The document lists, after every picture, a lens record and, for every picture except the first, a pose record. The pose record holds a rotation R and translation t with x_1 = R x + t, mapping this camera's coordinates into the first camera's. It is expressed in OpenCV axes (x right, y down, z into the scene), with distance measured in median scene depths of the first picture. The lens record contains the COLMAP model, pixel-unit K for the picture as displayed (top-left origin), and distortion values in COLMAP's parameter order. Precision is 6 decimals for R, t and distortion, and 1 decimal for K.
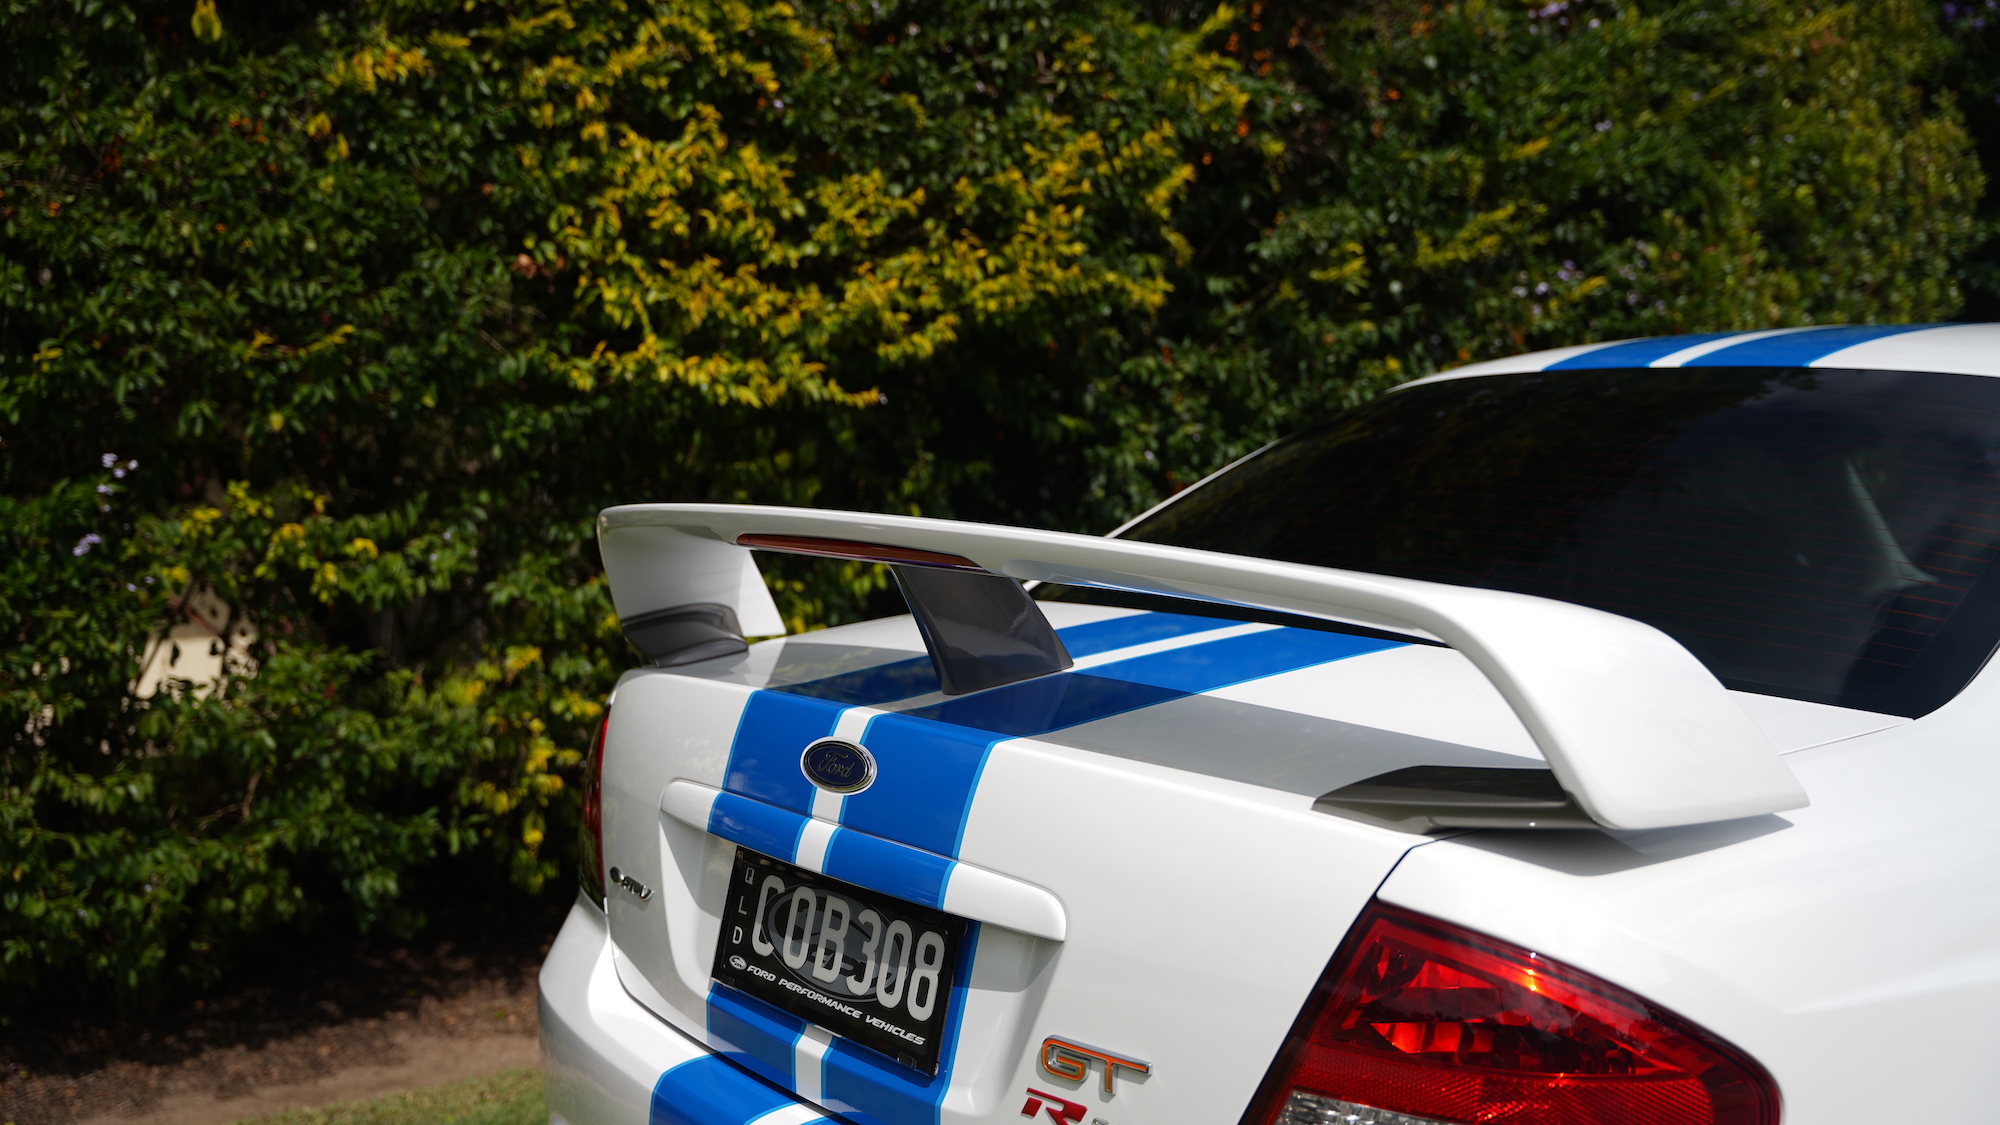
lens RADIAL K [[2153.0, 0, 1000.0], [0, 2153.0, 562.5], [0, 0, 1]] dist [0.019082, 0.010847]
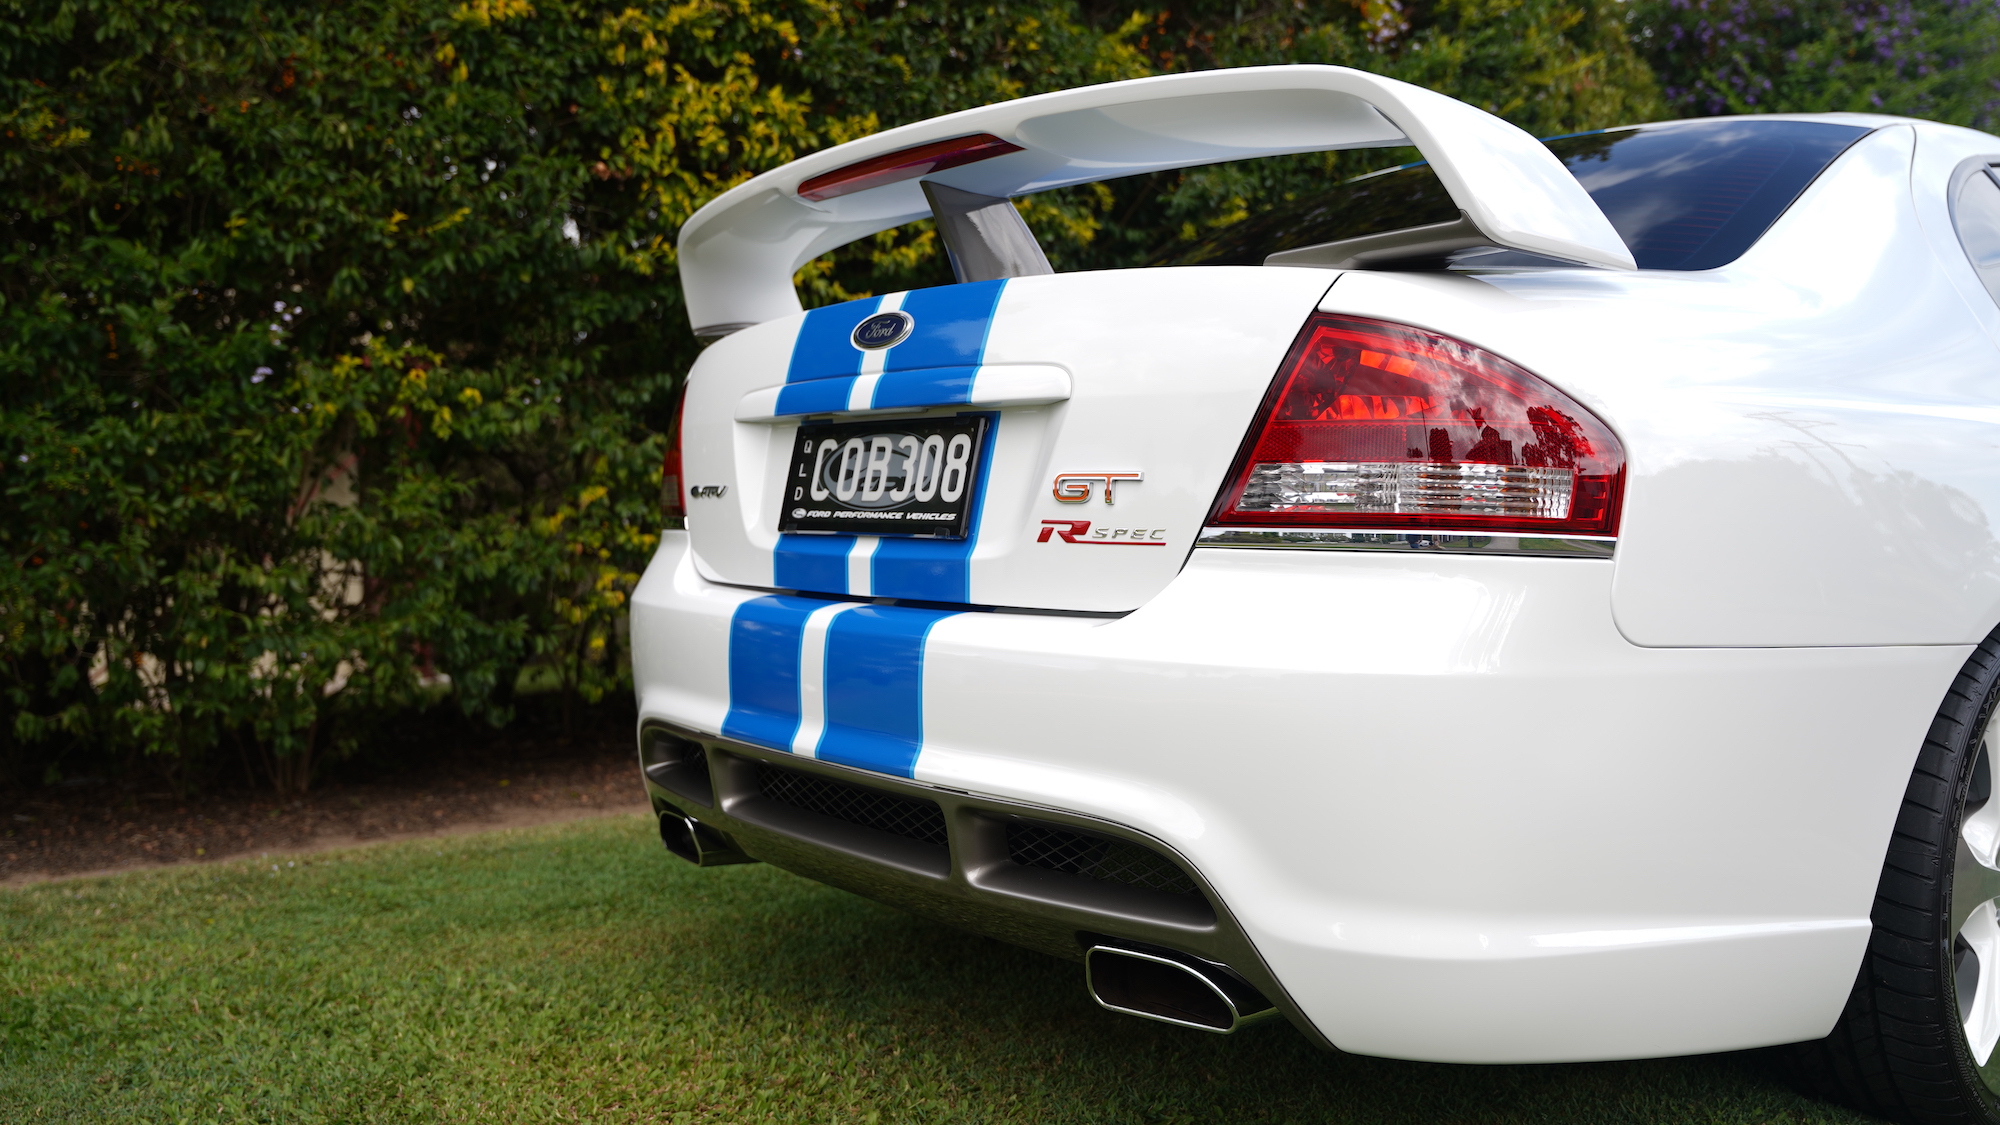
lens RADIAL K [[1709.6, 0, 1000.0], [0, 1709.6, 562.5], [0, 0, 1]] dist [-0.082793, 0.013581]
pose [[0.999328, -0.007995, 0.035767, -0.021709], [0.009570, 0.998982, -0.044086, 0.141371], [-0.035378, 0.044399, 0.998387, -0.002122]]
